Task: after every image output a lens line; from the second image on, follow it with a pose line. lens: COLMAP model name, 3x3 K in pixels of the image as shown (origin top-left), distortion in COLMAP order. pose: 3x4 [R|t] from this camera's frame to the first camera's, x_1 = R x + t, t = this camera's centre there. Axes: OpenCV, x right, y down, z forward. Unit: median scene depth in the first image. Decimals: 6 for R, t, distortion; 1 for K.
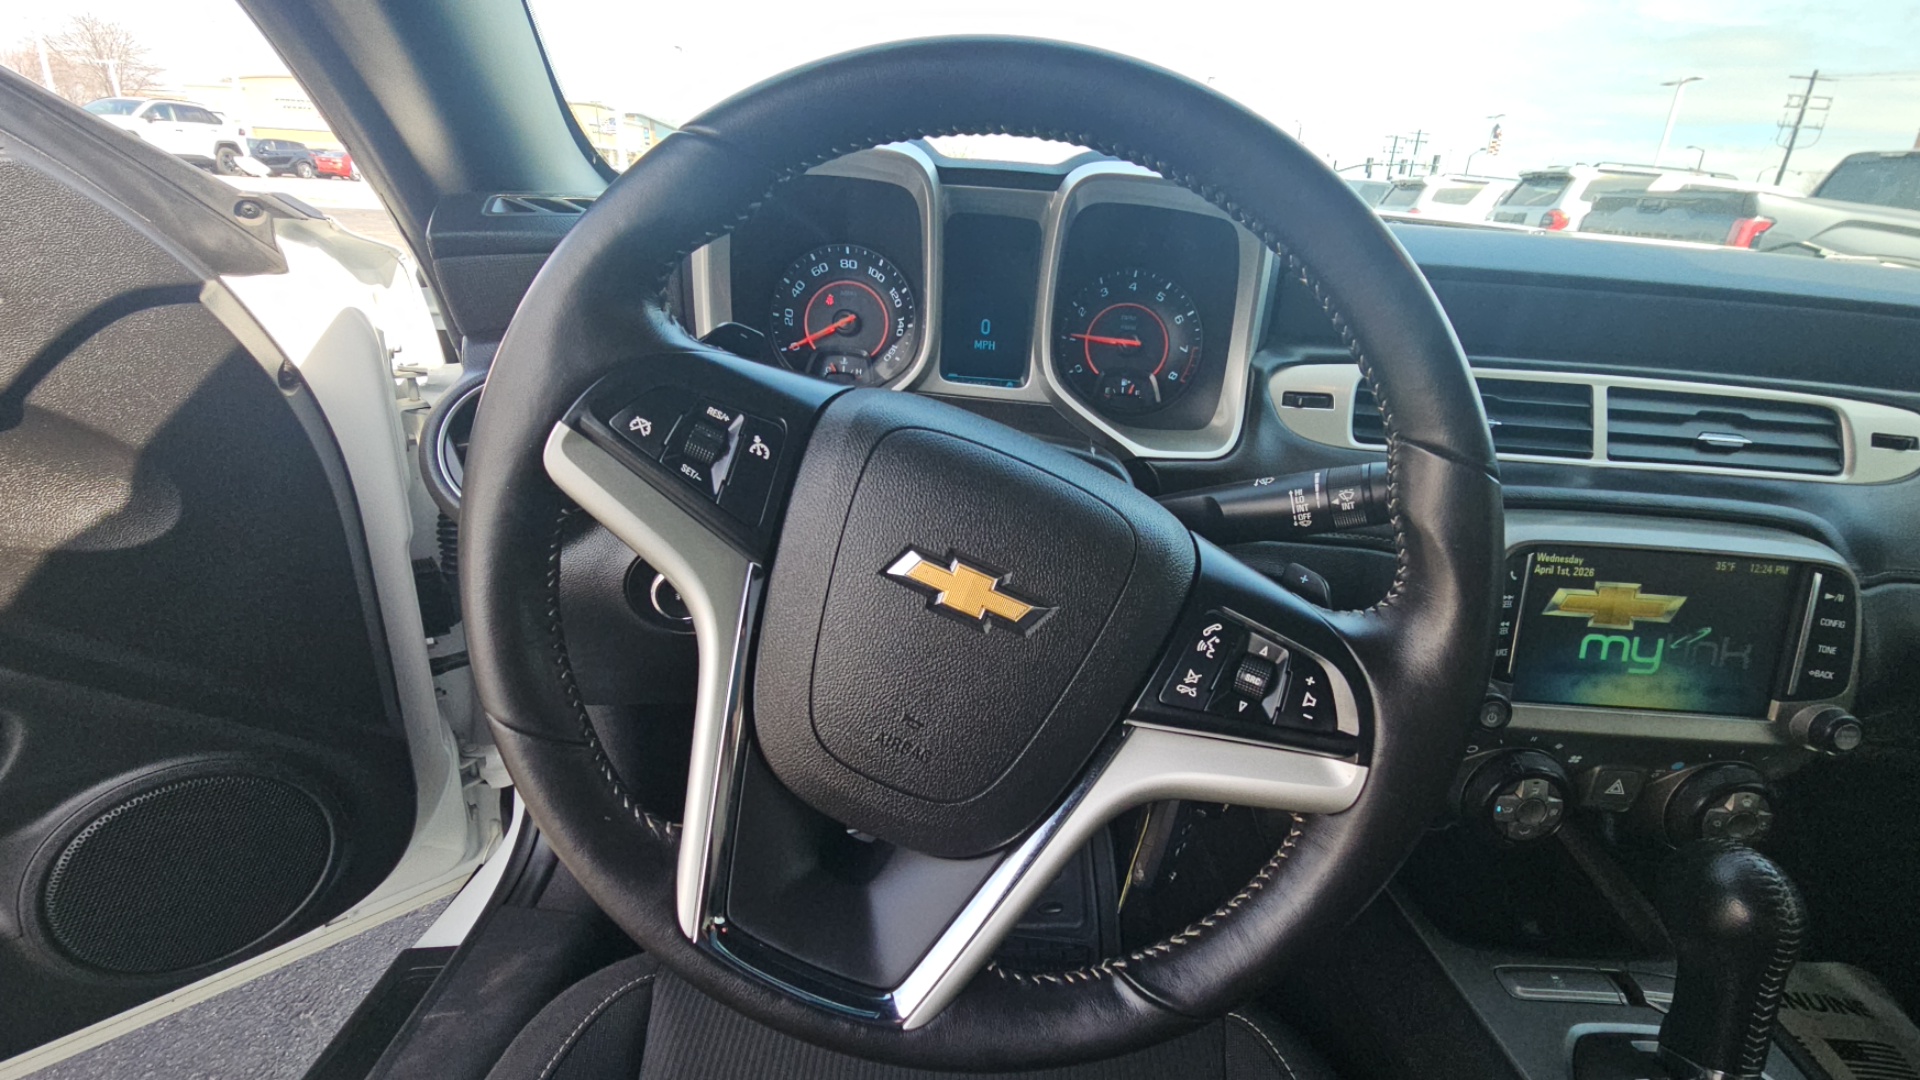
lens RADIAL K [[851.5, 0, 976.7], [0, 851.5, 543.9], [0, 0, 1]] dist [0.002749, -0.001125]
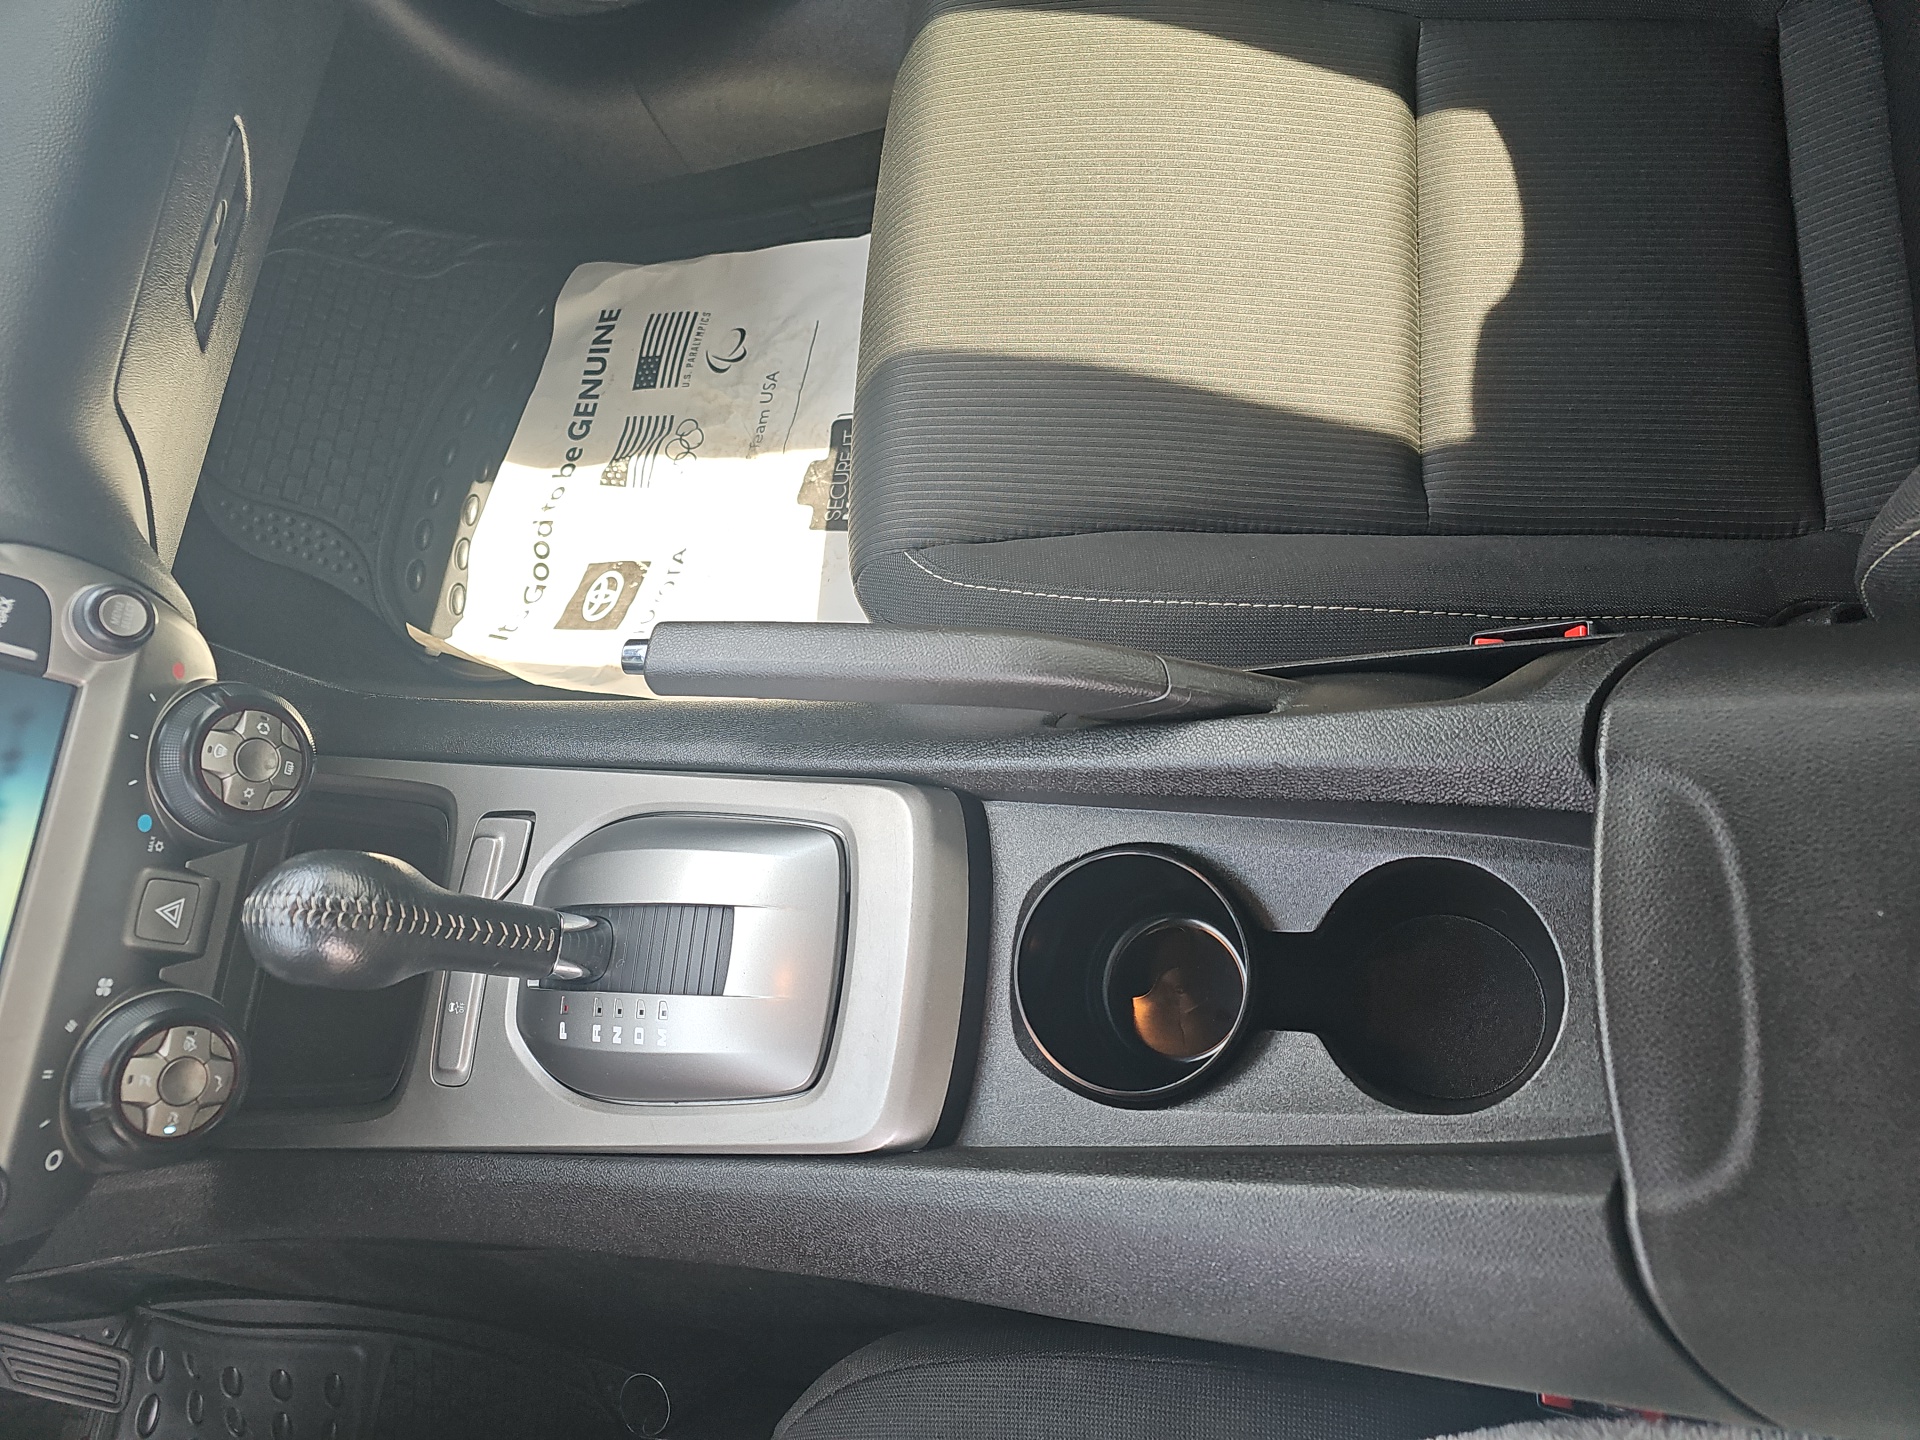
lens RADIAL K [[1296.5, 0, 1011.1], [0, 1296.5, 719.3], [0, 0, 1]] dist [0.003551, -0.000509]
pose [[0.031210, -0.976351, 0.213928, 0.691929], [0.697120, 0.174644, 0.695358, 0.019619], [-0.716275, 0.127431, 0.686084, -0.149104]]
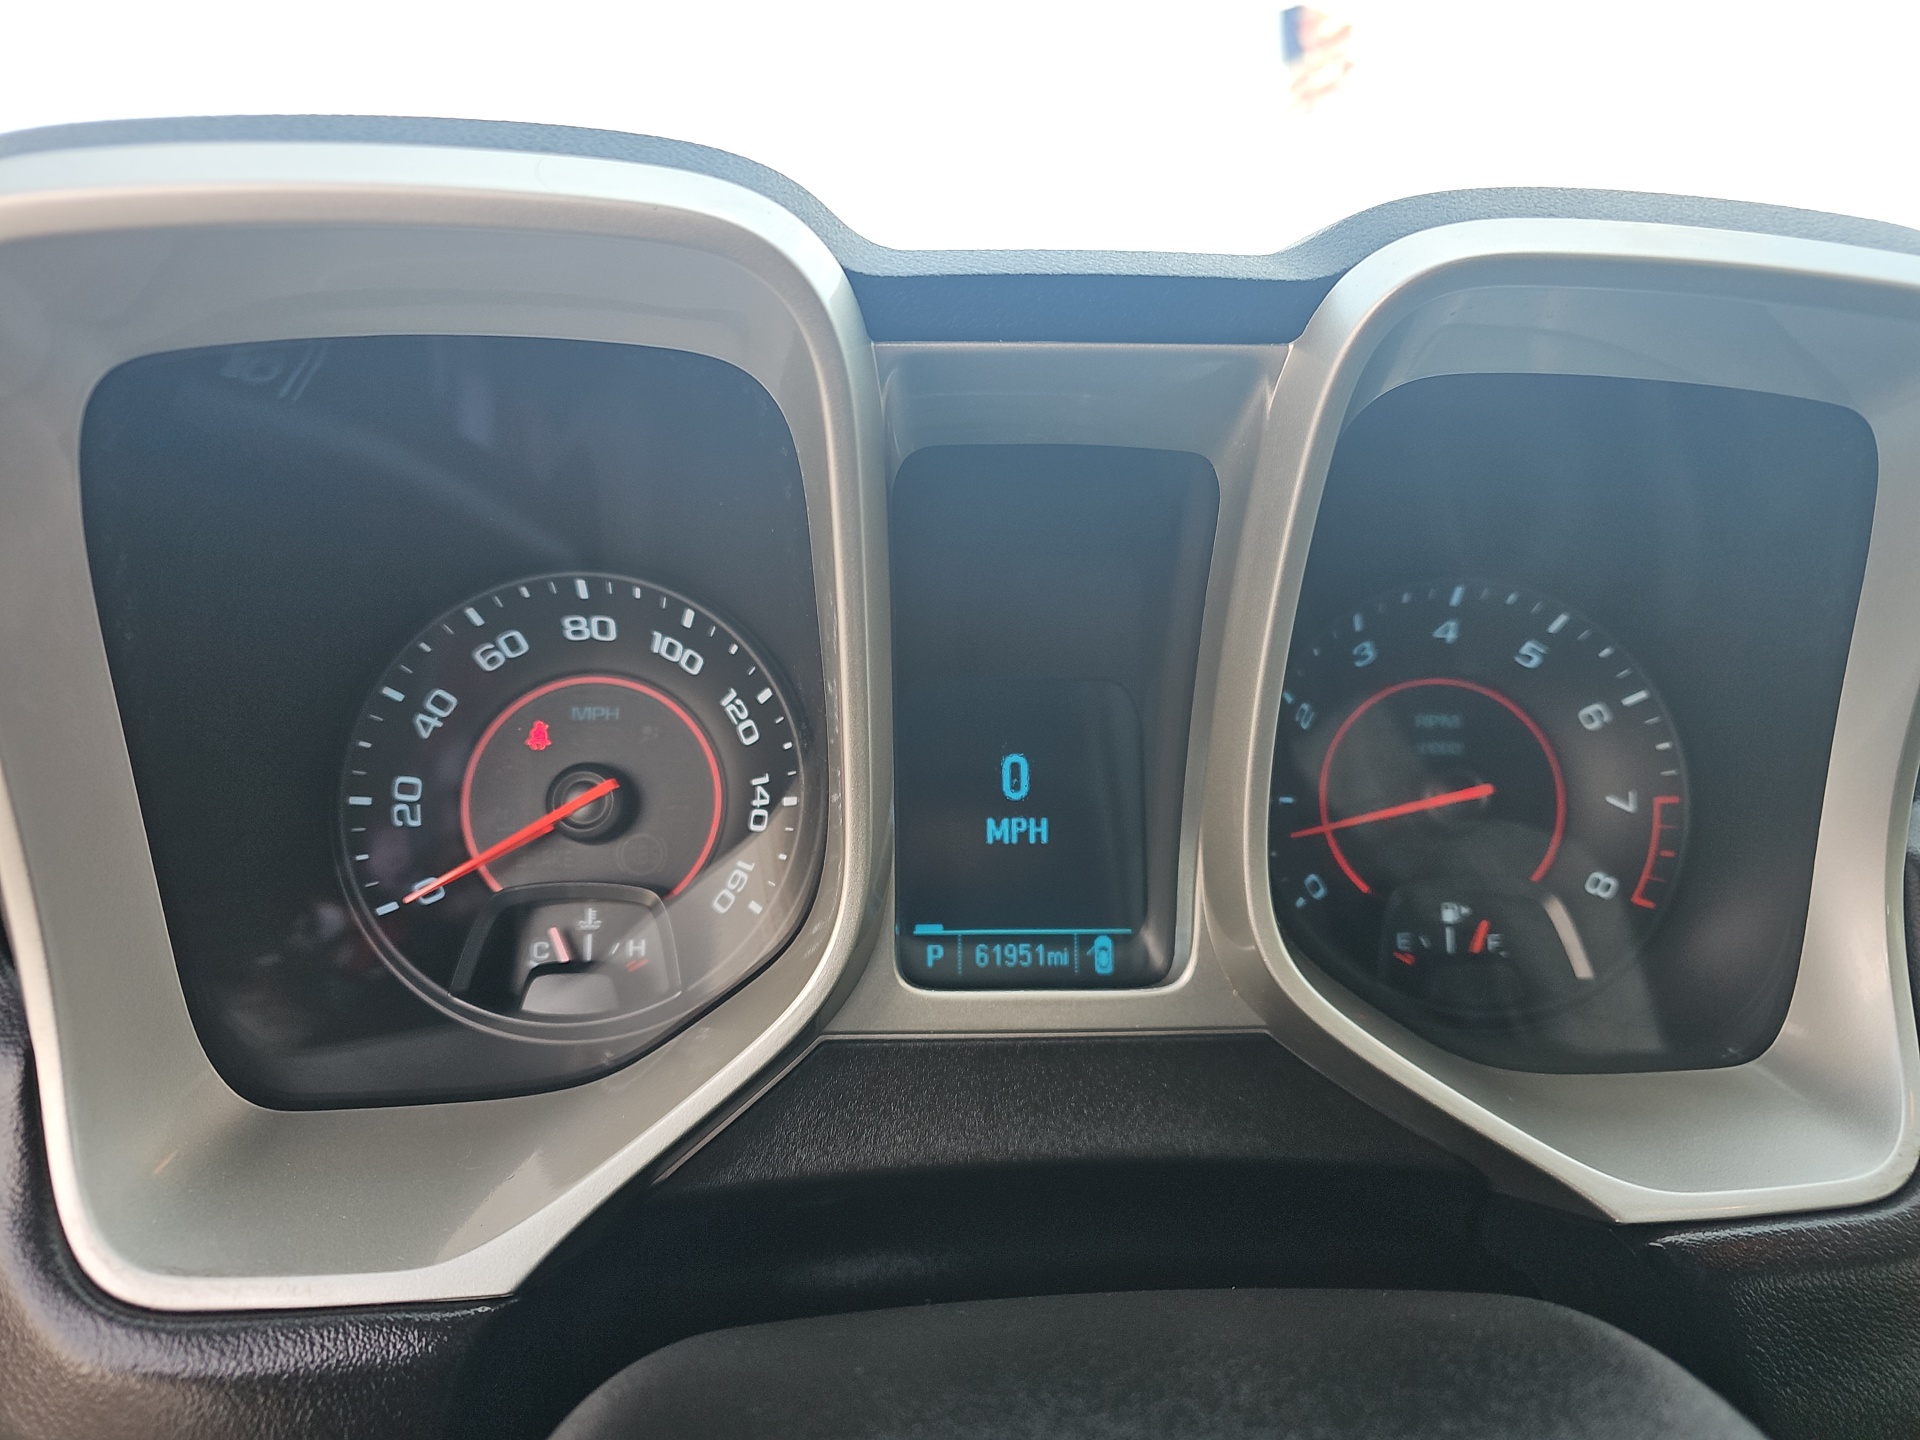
lens RADIAL K [[1390.6, 0, 961.9], [0, 1390.6, 754.0], [0, 0, 1]] dist [0.011708, -0.011912]
pose [[0.996459, -0.074504, 0.038978, -0.034769], [0.080323, 0.980523, -0.179228, -0.186813], [-0.024866, 0.181725, 0.983035, 0.515265]]
